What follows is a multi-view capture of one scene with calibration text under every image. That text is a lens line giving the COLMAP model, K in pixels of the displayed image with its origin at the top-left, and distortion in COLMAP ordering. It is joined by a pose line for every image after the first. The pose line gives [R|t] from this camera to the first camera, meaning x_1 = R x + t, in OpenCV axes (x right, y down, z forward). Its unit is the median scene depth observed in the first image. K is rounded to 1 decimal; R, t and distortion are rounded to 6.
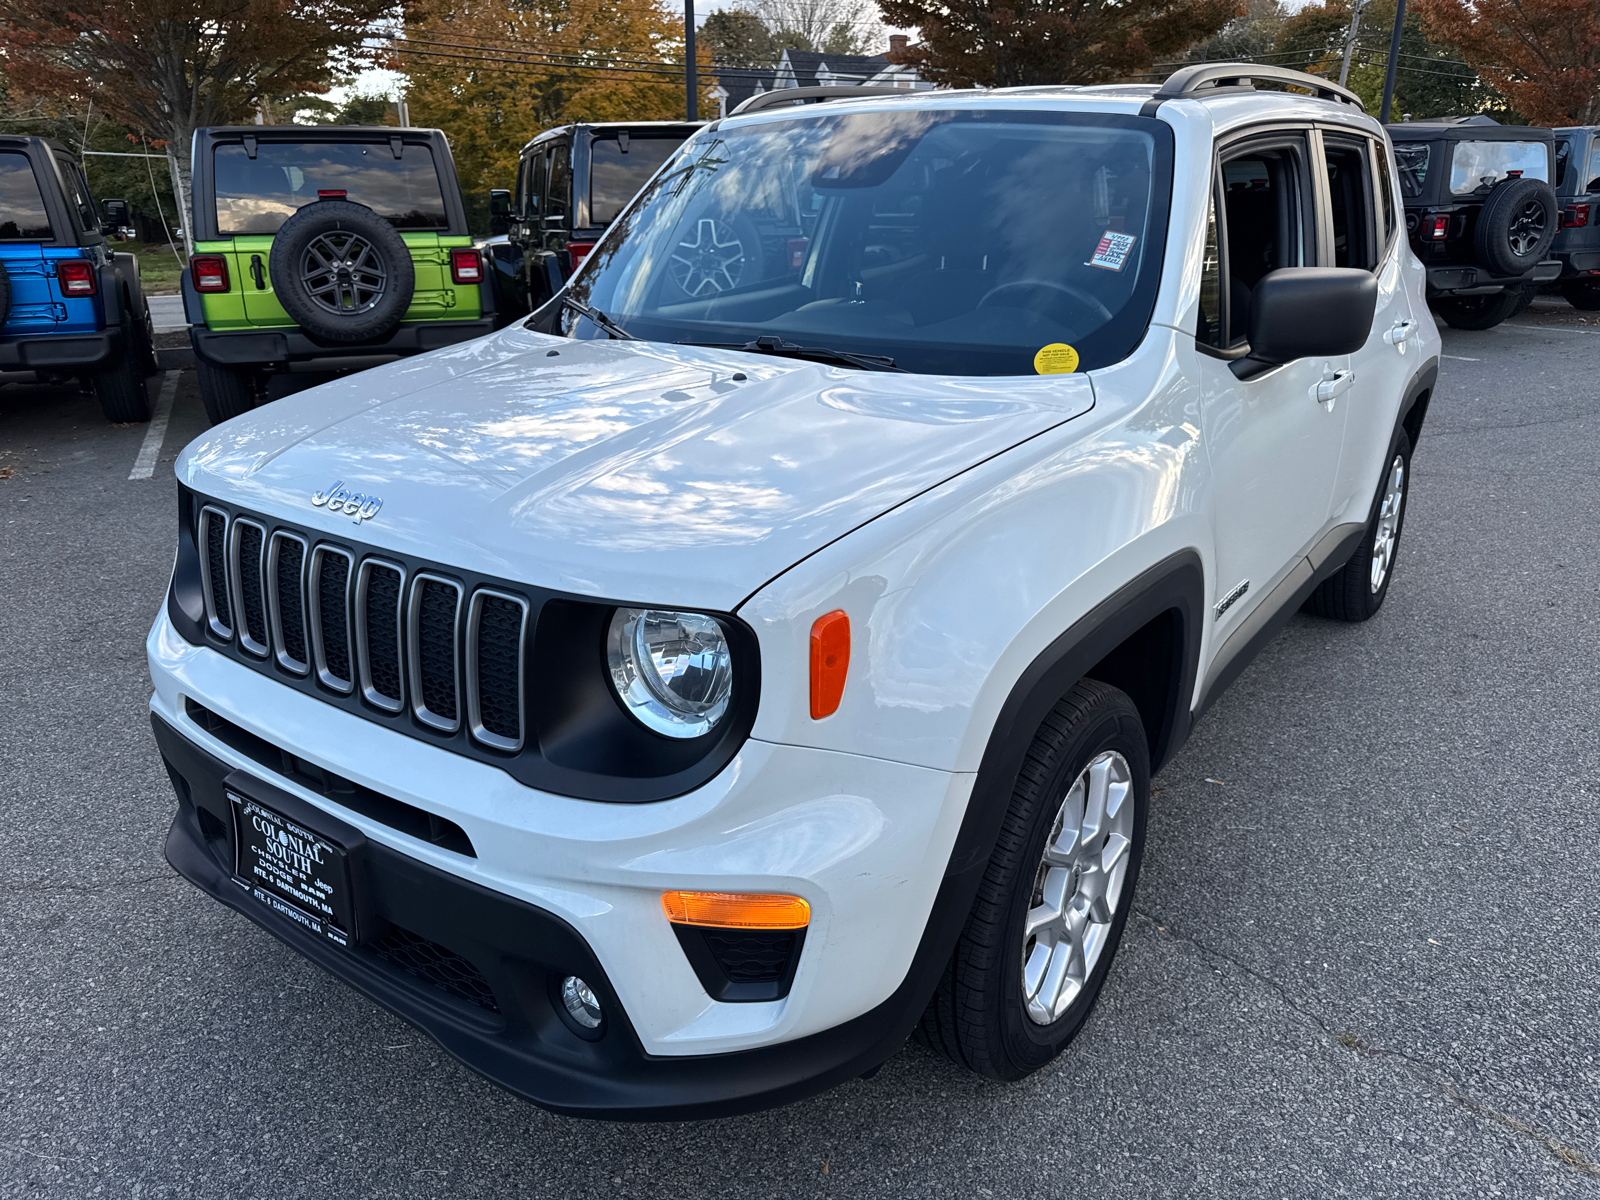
lens RADIAL K [[1141.8, 0, 792.0], [0, 1141.8, 615.0], [0, 0, 1]] dist [0.021903, -0.029284]
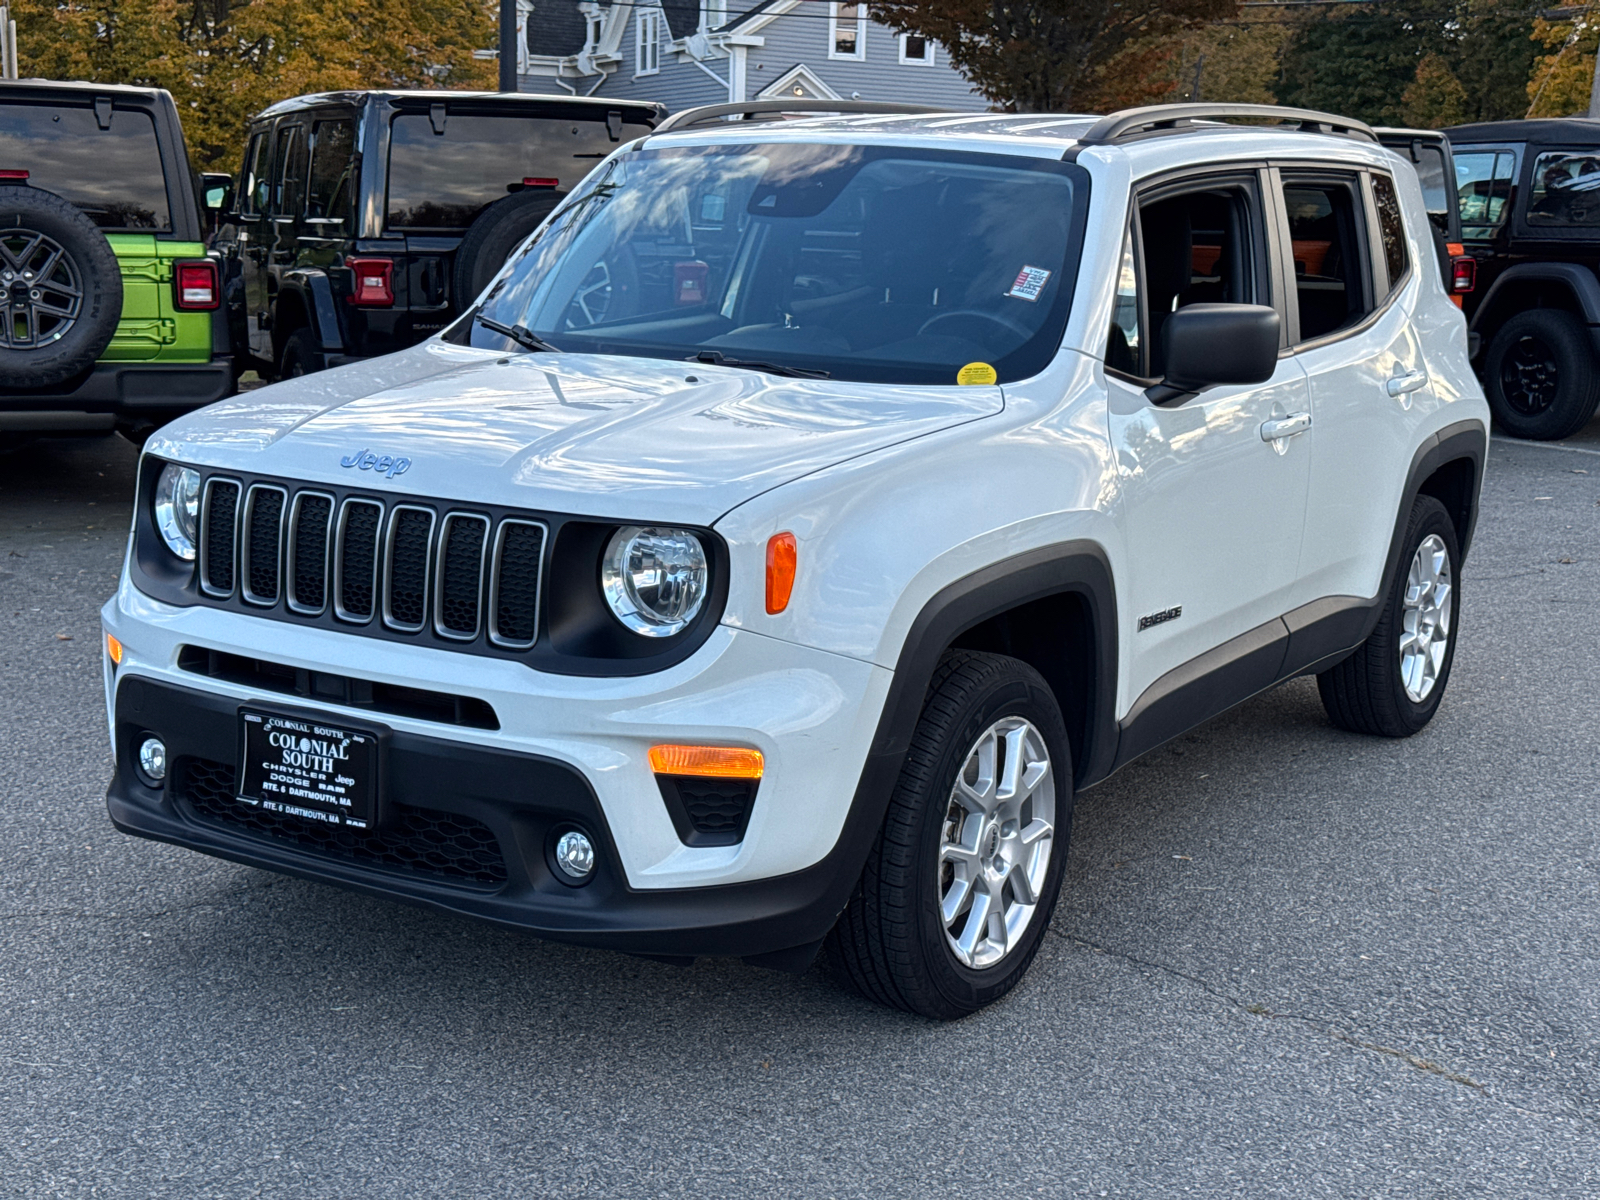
lens RADIAL K [[2265.8, 0, 803.1], [0, 2265.8, 617.8], [0, 0, 1]] dist [0.079800, 0.000000]
pose [[0.996868, 0.017908, 0.077030, -0.092930], [-0.005169, 0.986696, -0.162496, 0.340890], [-0.078915, 0.161589, 0.983698, -1.033628]]
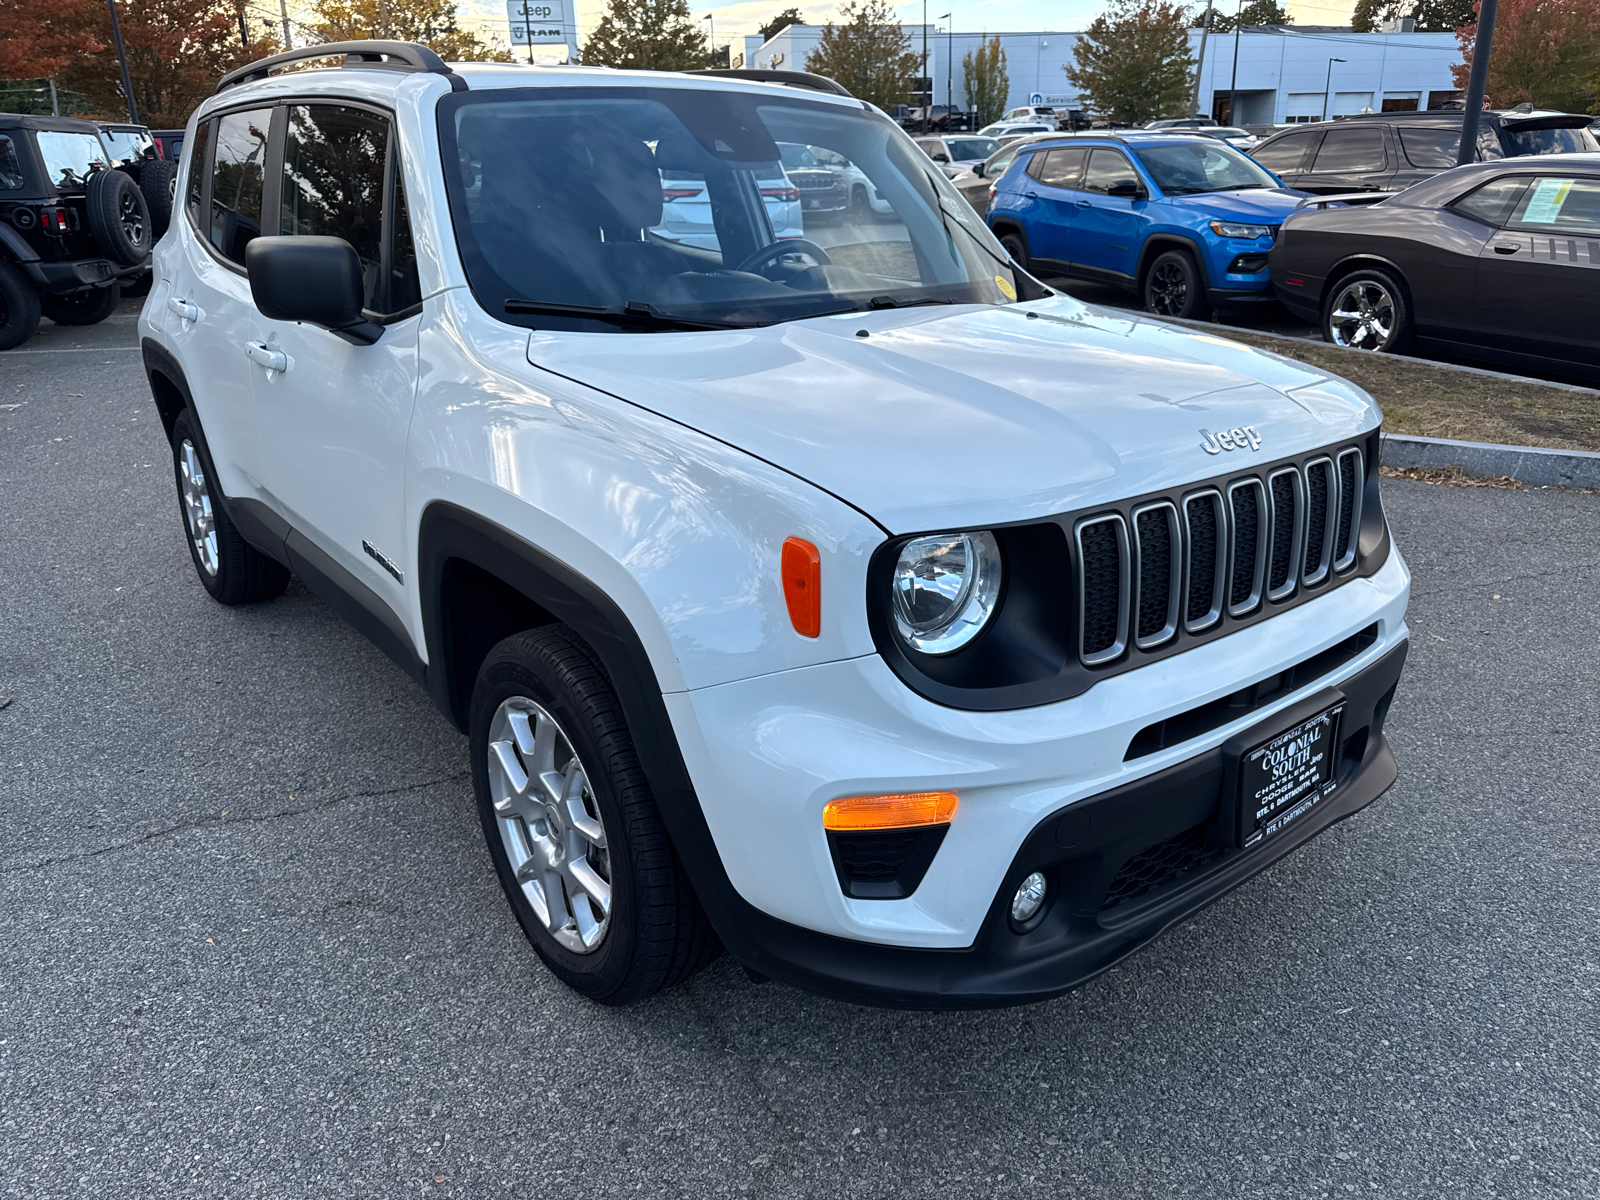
lens RADIAL K [[1141.8, 0, 839.3], [0, 1141.8, 613.2], [0, 0, 1]] dist [0.021903, -0.029284]
pose [[0.247908, -0.335313, 0.908904, -1.159739], [0.334981, 0.909990, 0.244346, -0.257805], [-0.909026, 0.243891, 0.337918, 0.768678]]
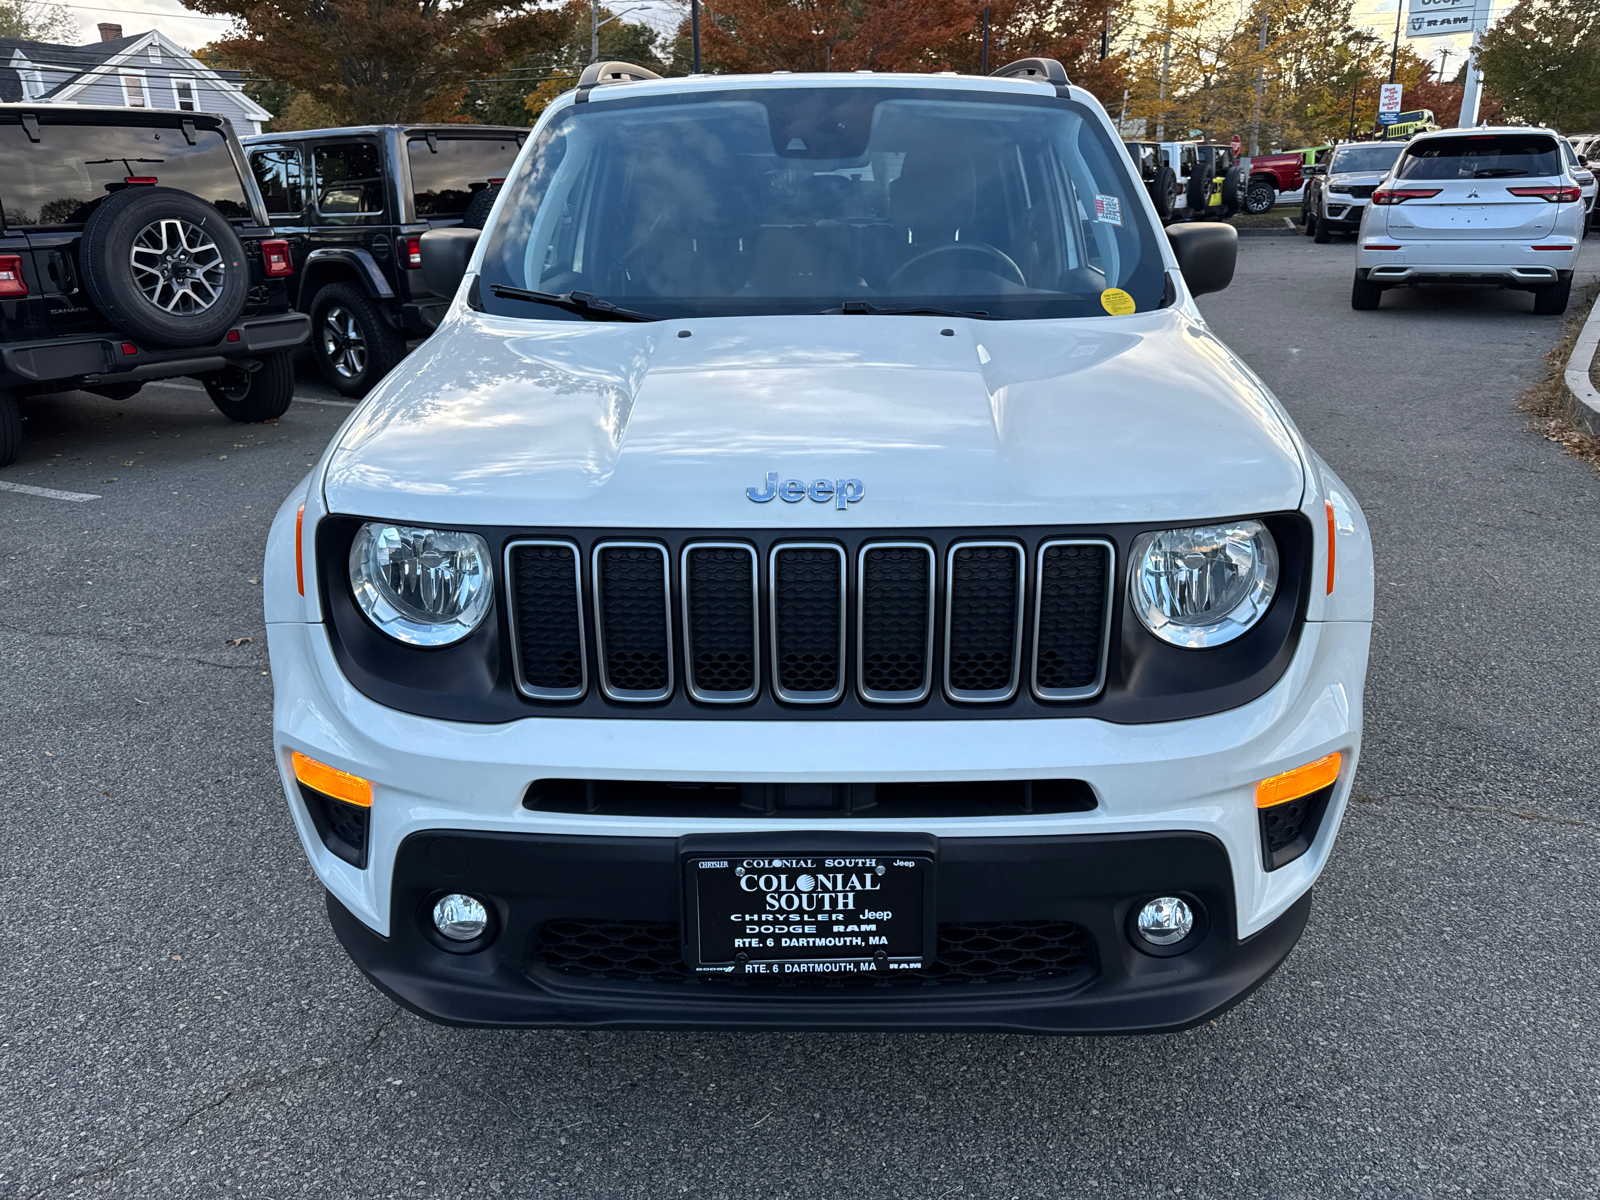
lens RADIAL K [[1144.8, 0, 815.0], [0, 1144.8, 606.4], [0, 0, 1]] dist [0.030497, -0.036072]
pose [[0.817055, -0.198517, 0.541305, -0.670510], [0.206701, 0.977303, 0.046415, -0.037524], [-0.538233, 0.073965, 0.839544, 0.196467]]
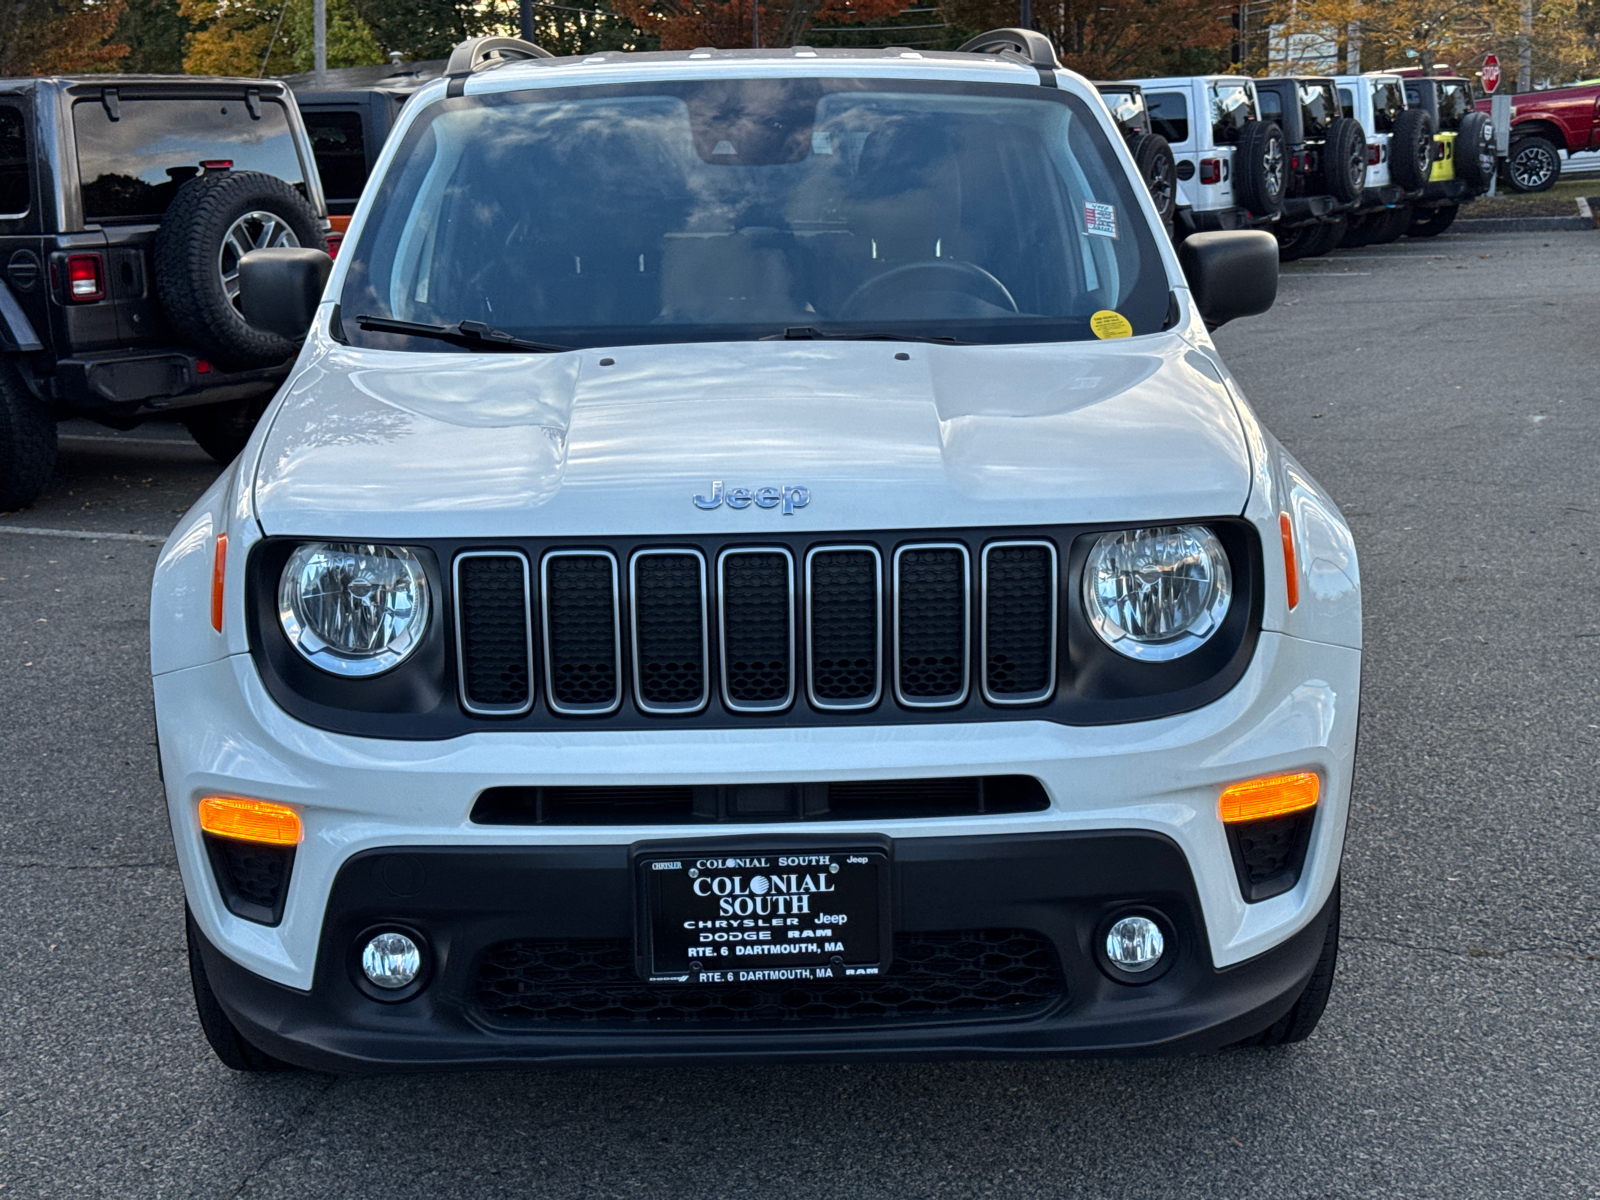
lens RADIAL K [[2265.8, 0, 816.7], [0, 2265.8, 605.6], [0, 0, 1]] dist [0.079800, 0.000000]
pose [[0.794082, -0.128229, 0.594131, -1.081527], [0.227315, 0.969212, -0.094635, 0.125747], [-0.563704, 0.210203, 0.798782, -0.333453]]
